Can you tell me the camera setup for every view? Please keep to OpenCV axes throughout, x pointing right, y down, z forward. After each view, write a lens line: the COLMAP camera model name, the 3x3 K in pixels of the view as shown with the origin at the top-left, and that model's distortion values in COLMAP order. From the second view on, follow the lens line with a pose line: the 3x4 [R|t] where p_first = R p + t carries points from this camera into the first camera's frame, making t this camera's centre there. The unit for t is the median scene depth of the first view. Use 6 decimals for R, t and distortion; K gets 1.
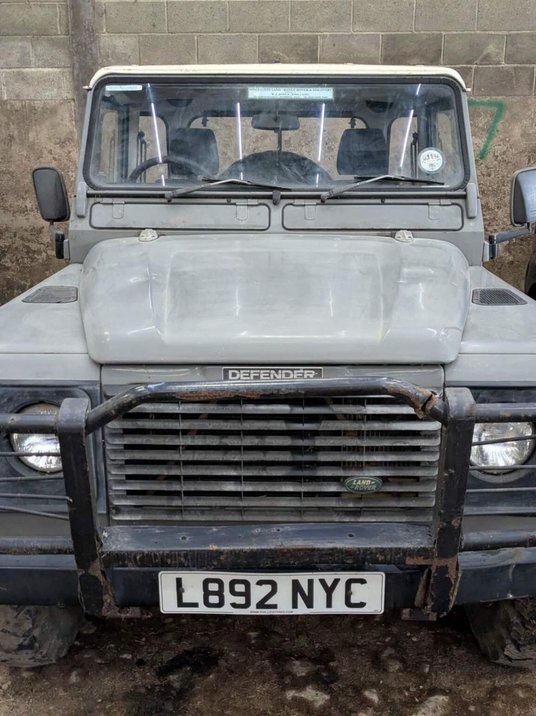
lens RADIAL K [[818.4, 0, 268.0], [0, 818.4, 358.0], [0, 0, 1]] dist [0.024194, -0.000167]
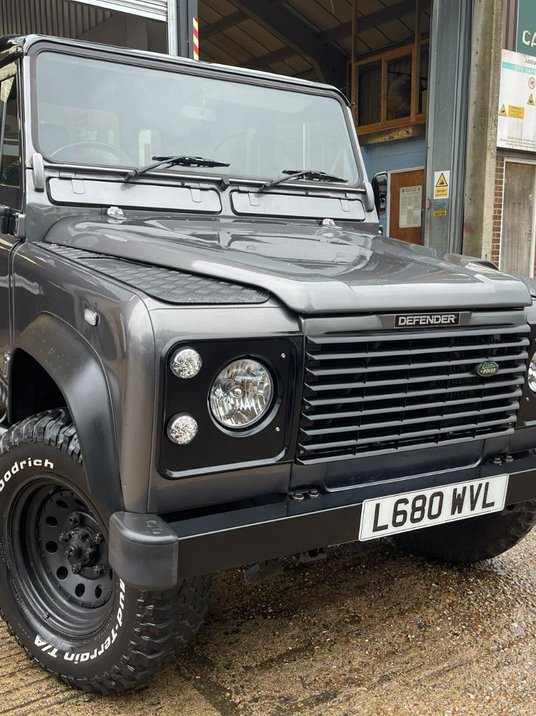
lens RADIAL K [[818.4, 0, 268.0], [0, 818.4, 358.0], [0, 0, 1]] dist [0.024194, -0.000167]
pose [[0.837951, -0.048822, 0.543558, -0.679121], [0.067303, 0.997632, -0.014148, 0.062570], [-0.541580, 0.048438, 0.839253, 0.112649]]
